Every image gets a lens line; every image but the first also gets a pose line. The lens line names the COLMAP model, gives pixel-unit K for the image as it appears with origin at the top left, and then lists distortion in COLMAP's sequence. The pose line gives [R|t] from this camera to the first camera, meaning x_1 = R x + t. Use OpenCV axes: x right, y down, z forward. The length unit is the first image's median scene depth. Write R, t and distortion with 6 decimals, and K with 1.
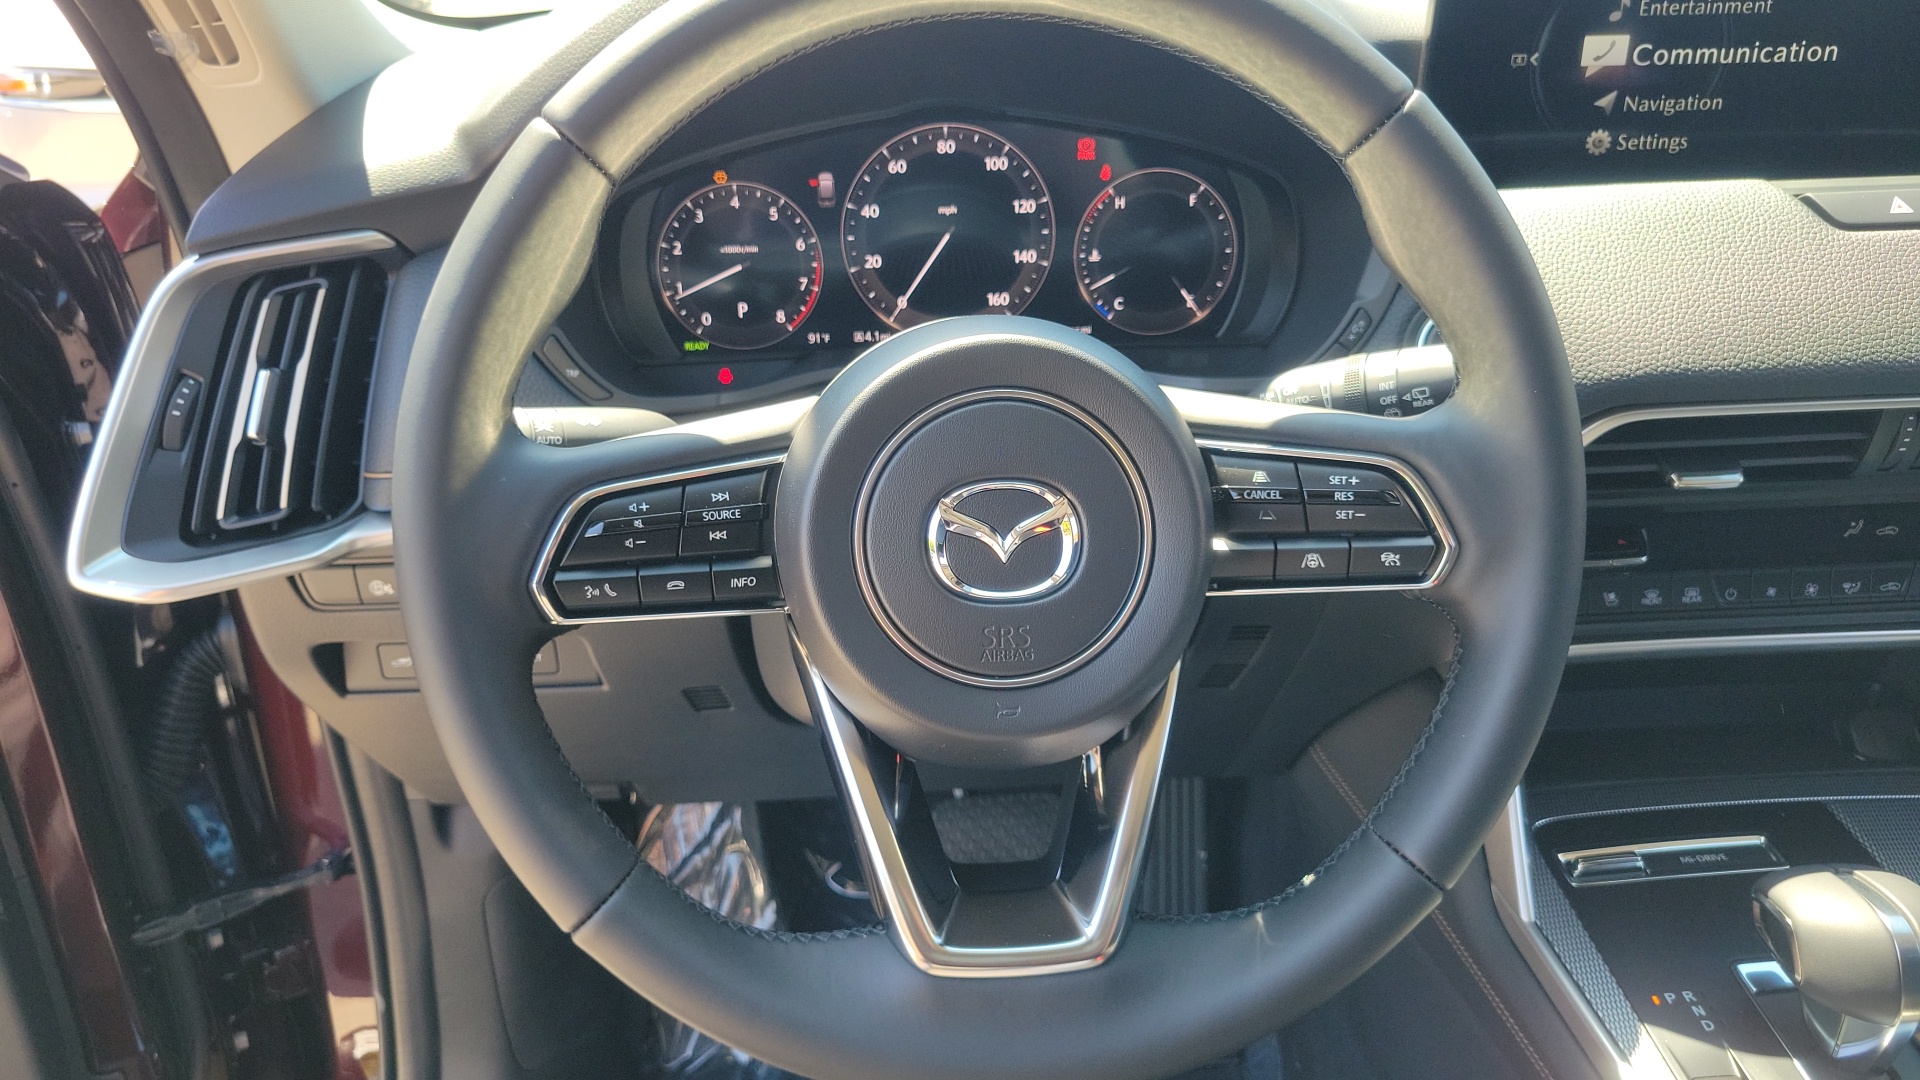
lens RADIAL K [[1485.2, 0, 948.6], [0, 1485.2, 545.0], [0, 0, 1]] dist [0.016856, -0.018573]
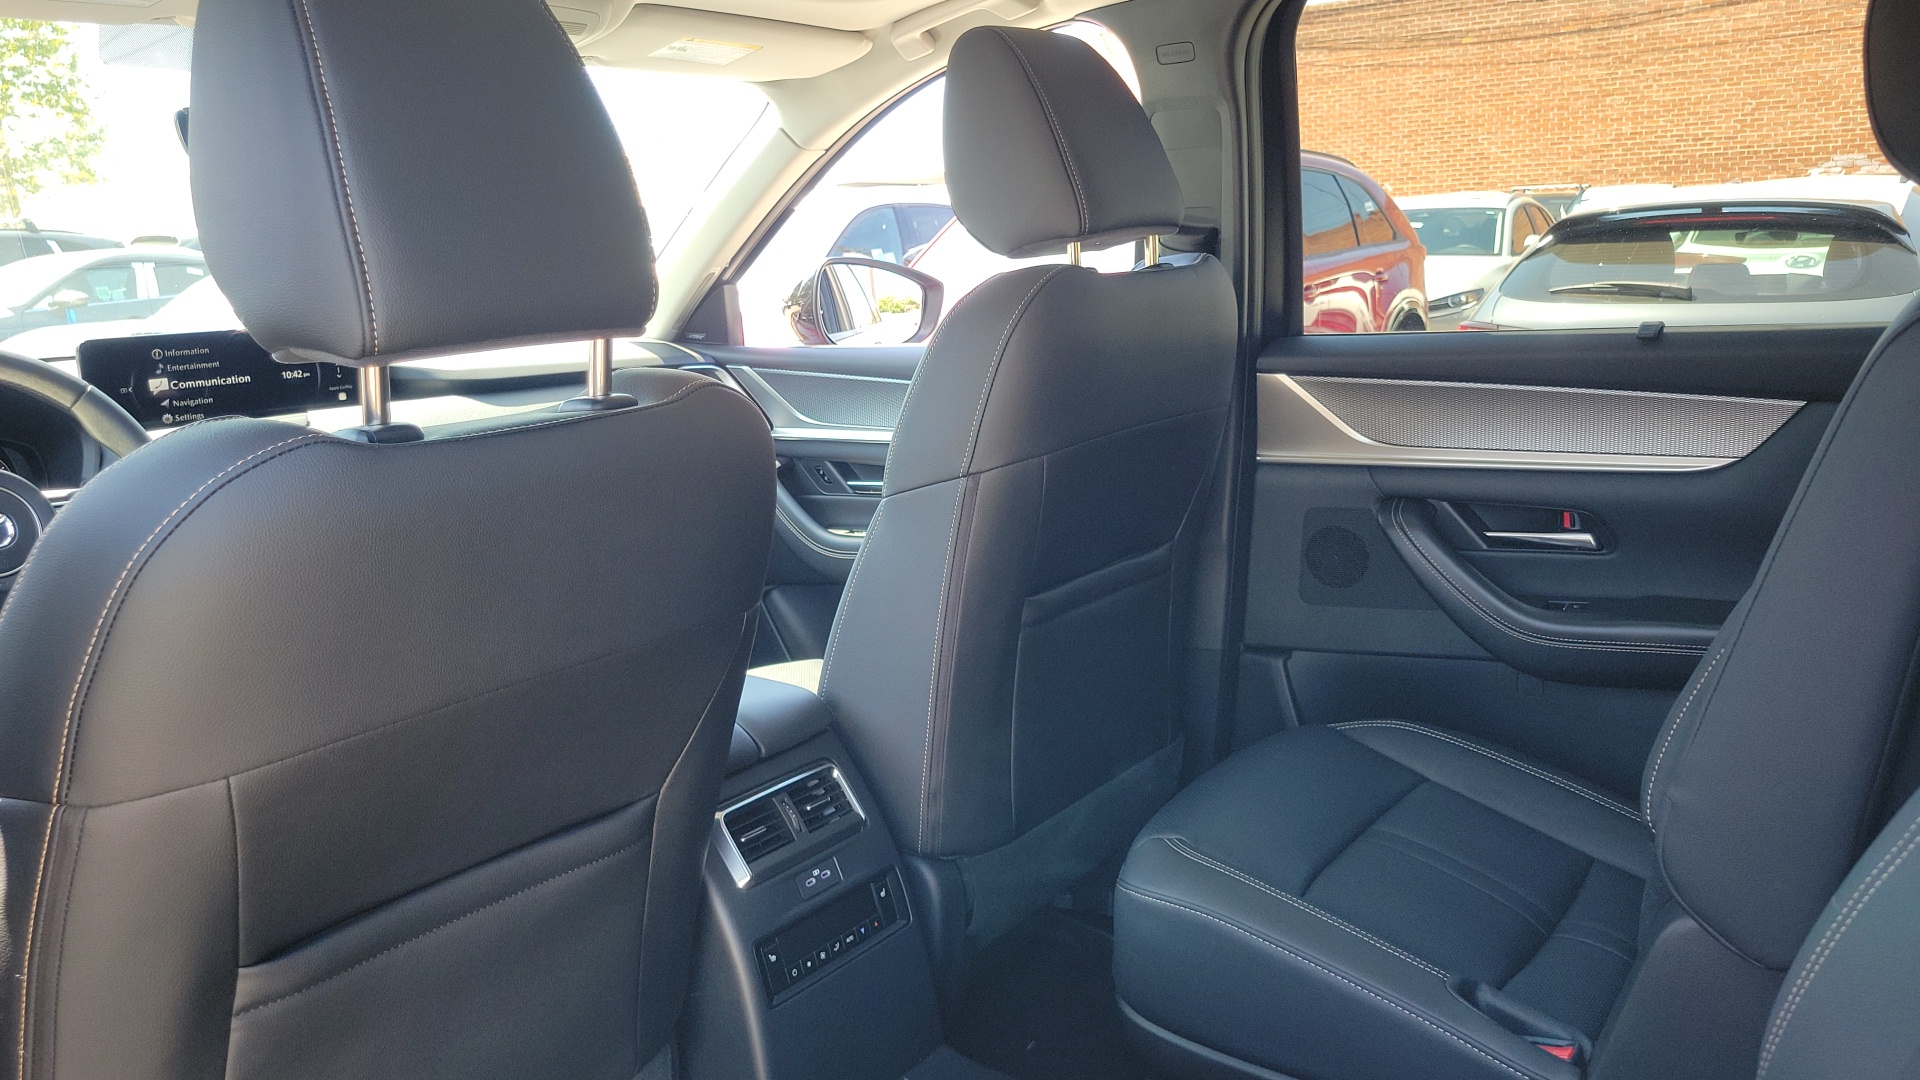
lens RADIAL K [[1485.2, 0, 969.4], [0, 1485.2, 536.1], [0, 0, 1]] dist [0.016856, -0.018573]
pose [[0.648527, -0.155176, 0.745206, -0.612848], [0.352034, 0.929155, -0.112883, 0.697816], [-0.674896, 0.335546, 0.657210, -1.555878]]
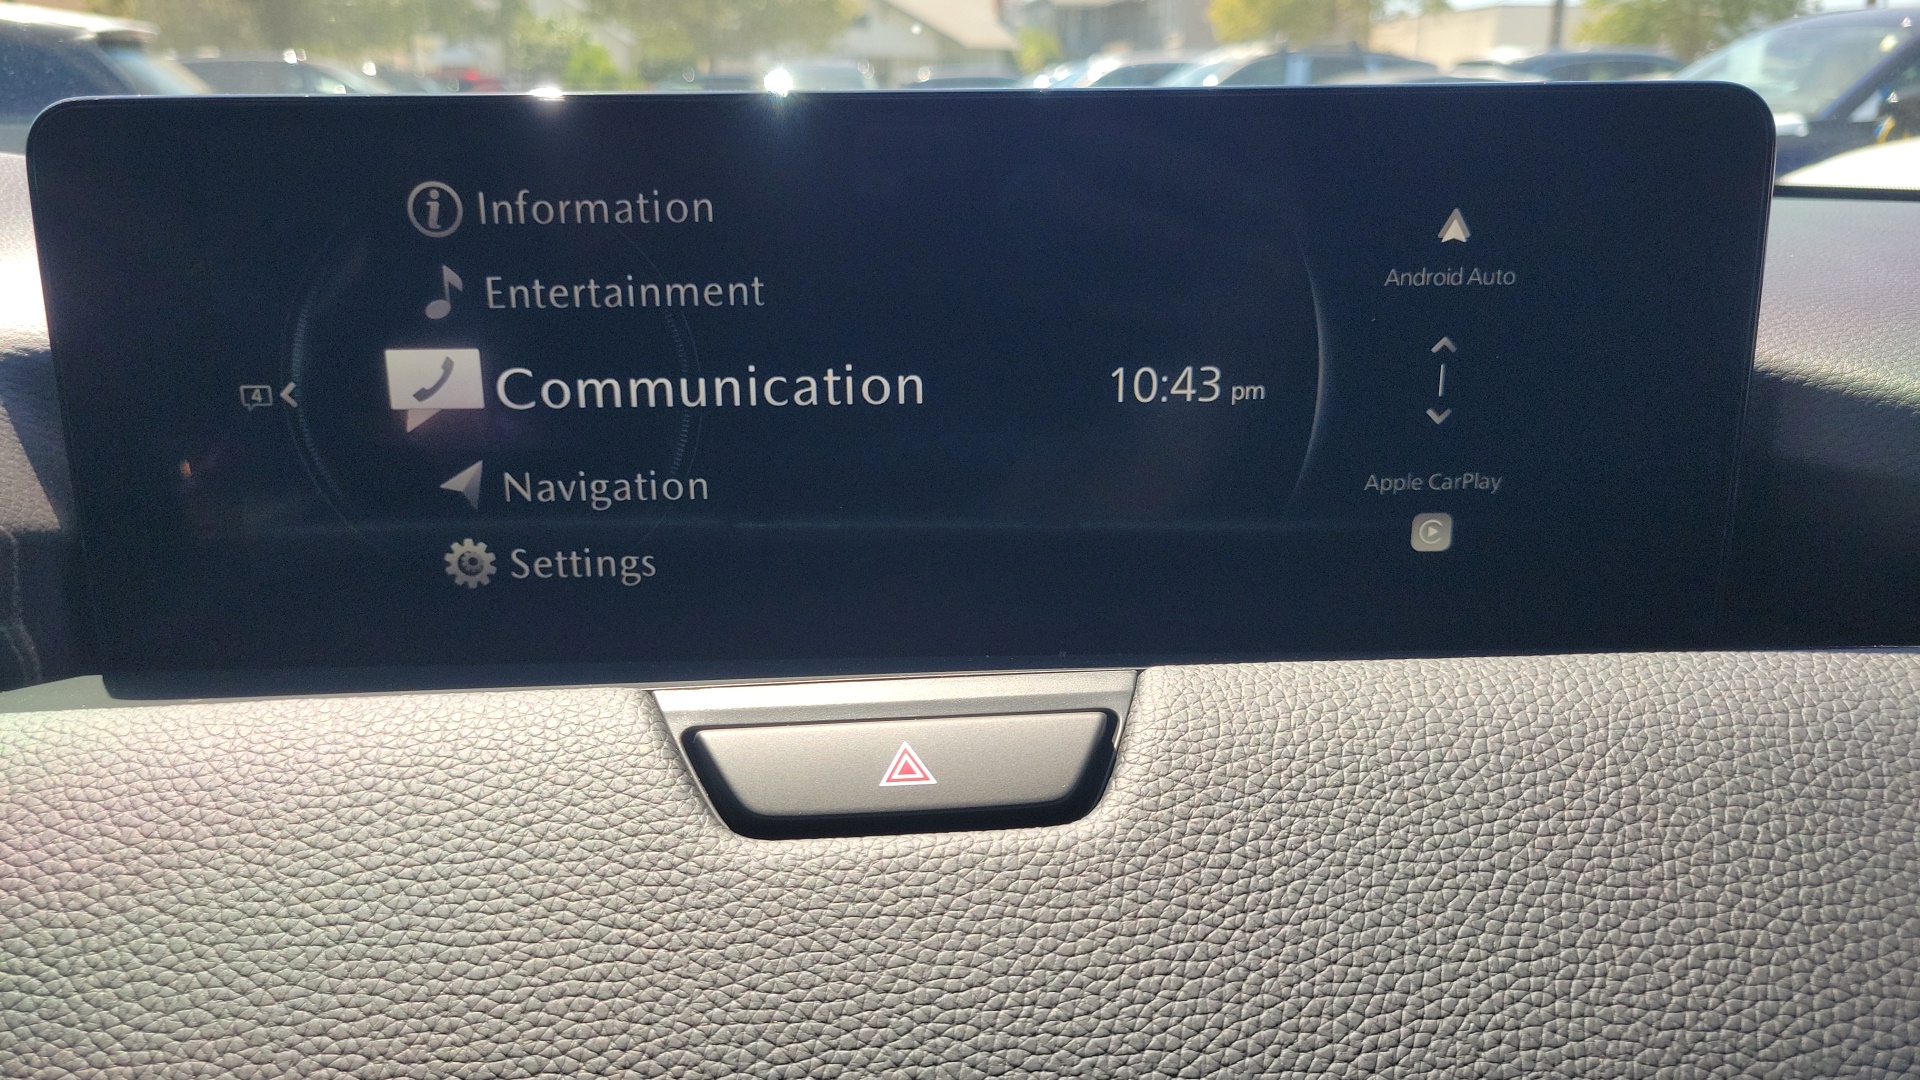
lens RADIAL K [[1485.2, 0, 958.4], [0, 1485.2, 538.1], [0, 0, 1]] dist [0.016856, -0.018573]
pose [[0.998445, 0.001781, 0.055722, 0.580106], [0.007872, 0.984973, -0.172528, -0.201211], [-0.055192, 0.172699, 0.983427, 0.541816]]
